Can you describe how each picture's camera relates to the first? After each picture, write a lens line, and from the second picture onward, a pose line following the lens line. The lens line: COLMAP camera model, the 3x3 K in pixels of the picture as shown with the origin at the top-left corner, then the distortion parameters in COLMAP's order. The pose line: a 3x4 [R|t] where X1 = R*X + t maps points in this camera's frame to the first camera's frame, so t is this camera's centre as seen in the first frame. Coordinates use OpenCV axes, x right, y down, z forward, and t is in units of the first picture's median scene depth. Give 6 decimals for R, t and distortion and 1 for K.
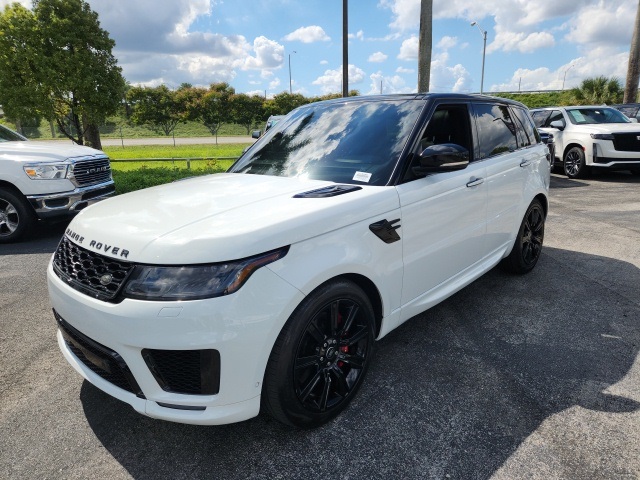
lens RADIAL K [[426.2, 0, 329.4], [0, 426.2, 238.1], [0, 0, 1]] dist [0.072410, -0.054461]
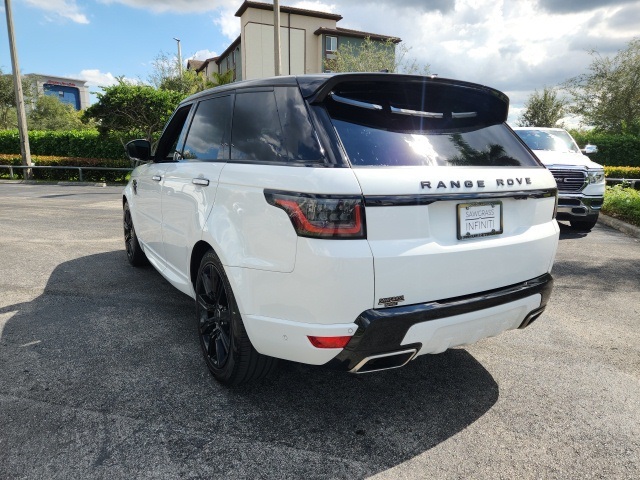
lens RADIAL K [[429.0, 0, 328.7], [0, 429.0, 234.4], [0, 0, 1]] dist [0.081140, -0.068702]
pose [[-0.258332, 0.207129, -0.943590, 1.611918], [-0.252104, 0.928445, 0.272824, -0.508898], [0.932581, 0.308362, -0.187629, 2.069339]]
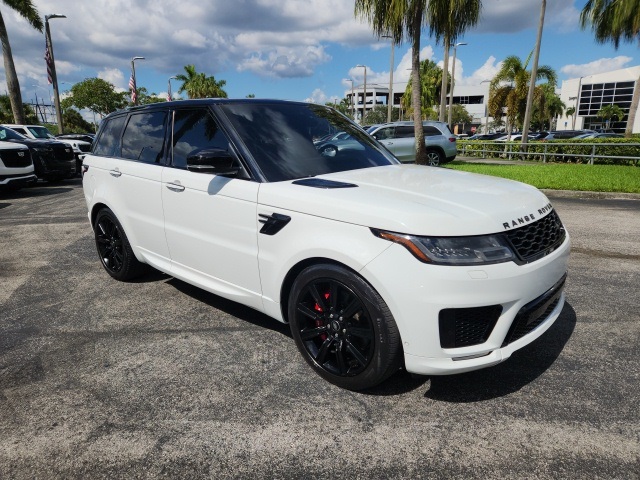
lens RADIAL K [[422.4, 0, 321.4], [0, 422.4, 242.1], [0, 0, 1]] dist [0.077871, -0.064621]
pose [[-0.014859, -0.216352, 0.976202, -1.459704], [0.258995, 0.942157, 0.212749, -0.271943], [-0.965764, 0.255993, 0.042034, 1.321977]]
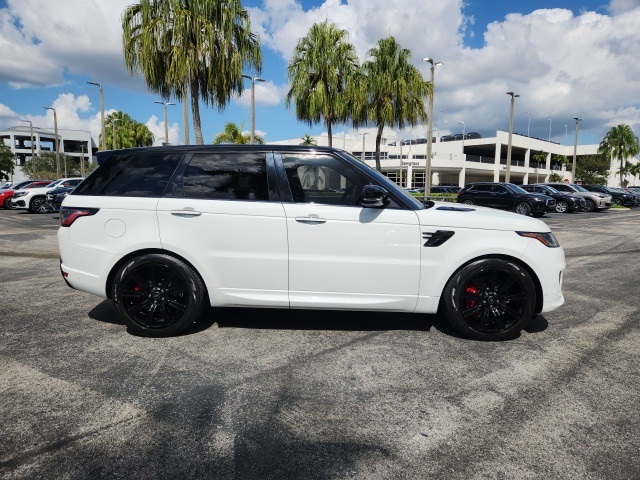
lens RADIAL K [[421.5, 0, 322.0], [0, 421.5, 239.6], [0, 0, 1]] dist [0.073470, -0.058707]
pose [[-0.671682, -0.066912, 0.737812, -1.234184], [0.195140, 0.944763, 0.263330, -0.578370], [-0.714678, 0.320851, -0.621523, 2.655779]]
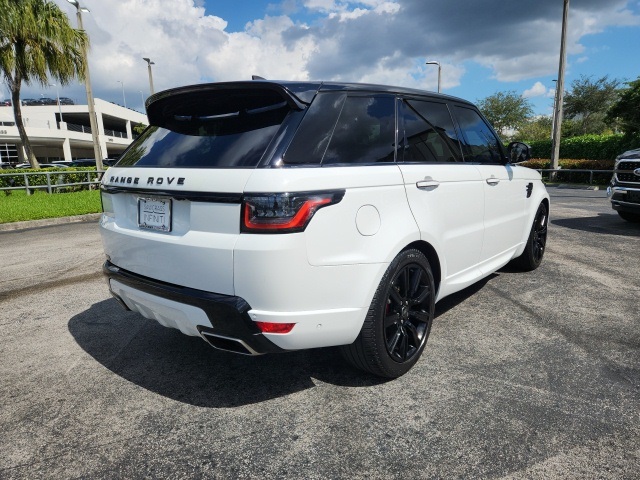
lens RADIAL K [[426.1, 0, 323.5], [0, 426.1, 241.5], [0, 0, 1]] dist [0.077943, -0.062619]
pose [[-0.996830, 0.066199, -0.044122, 0.462390], [0.040675, 0.900730, 0.432470, -0.706591], [0.068371, 0.429305, -0.900568, 3.030287]]
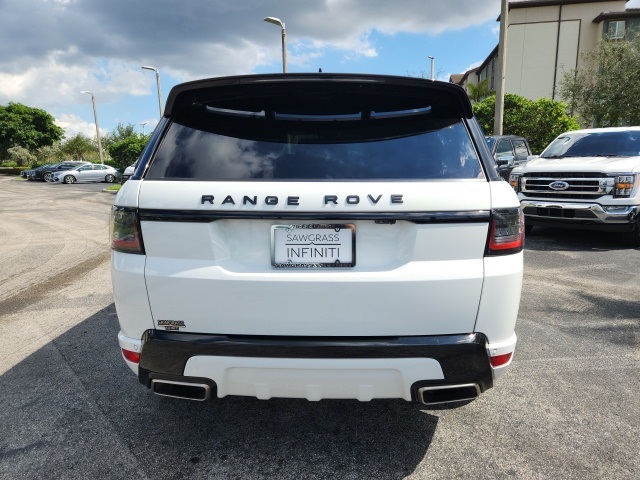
lens RADIAL K [[429.1, 0, 324.0], [0, 429.1, 242.3], [0, 0, 1]] dist [0.076338, -0.066480]
pose [[-0.754810, 0.152714, -0.637919, 1.164346], [-0.135179, 0.915430, 0.379098, -0.633939], [0.641863, 0.372380, -0.670332, 2.609049]]
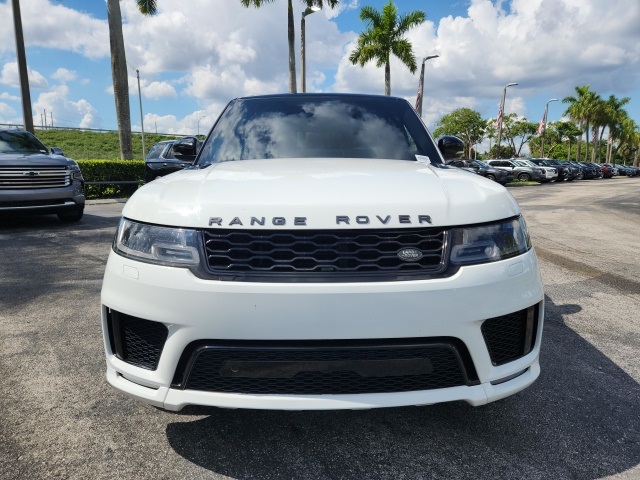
lens RADIAL K [[426.1, 0, 323.5], [0, 426.1, 241.5], [0, 0, 1]] dist [0.077943, -0.062619]
pose [[0.719543, -0.094678, 0.687964, -0.907296], [0.151166, 0.988261, -0.022100, 0.051142], [-0.677795, 0.119899, 0.725409, 0.424166]]
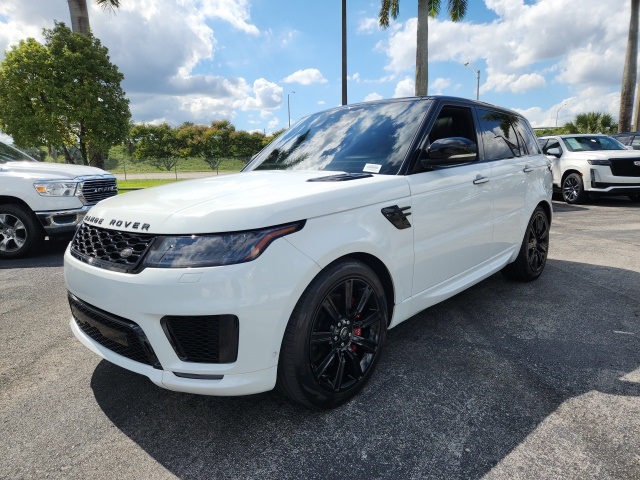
lens RADIAL K [[426.1, 0, 323.5], [0, 426.1, 241.5], [0, 0, 1]] dist [0.077943, -0.062619]
pose [[0.999971, -0.000238, -0.007556, -0.033682], [-0.000329, 0.997182, -0.075024, 0.113662], [0.007552, 0.075025, 0.997153, -0.011316]]
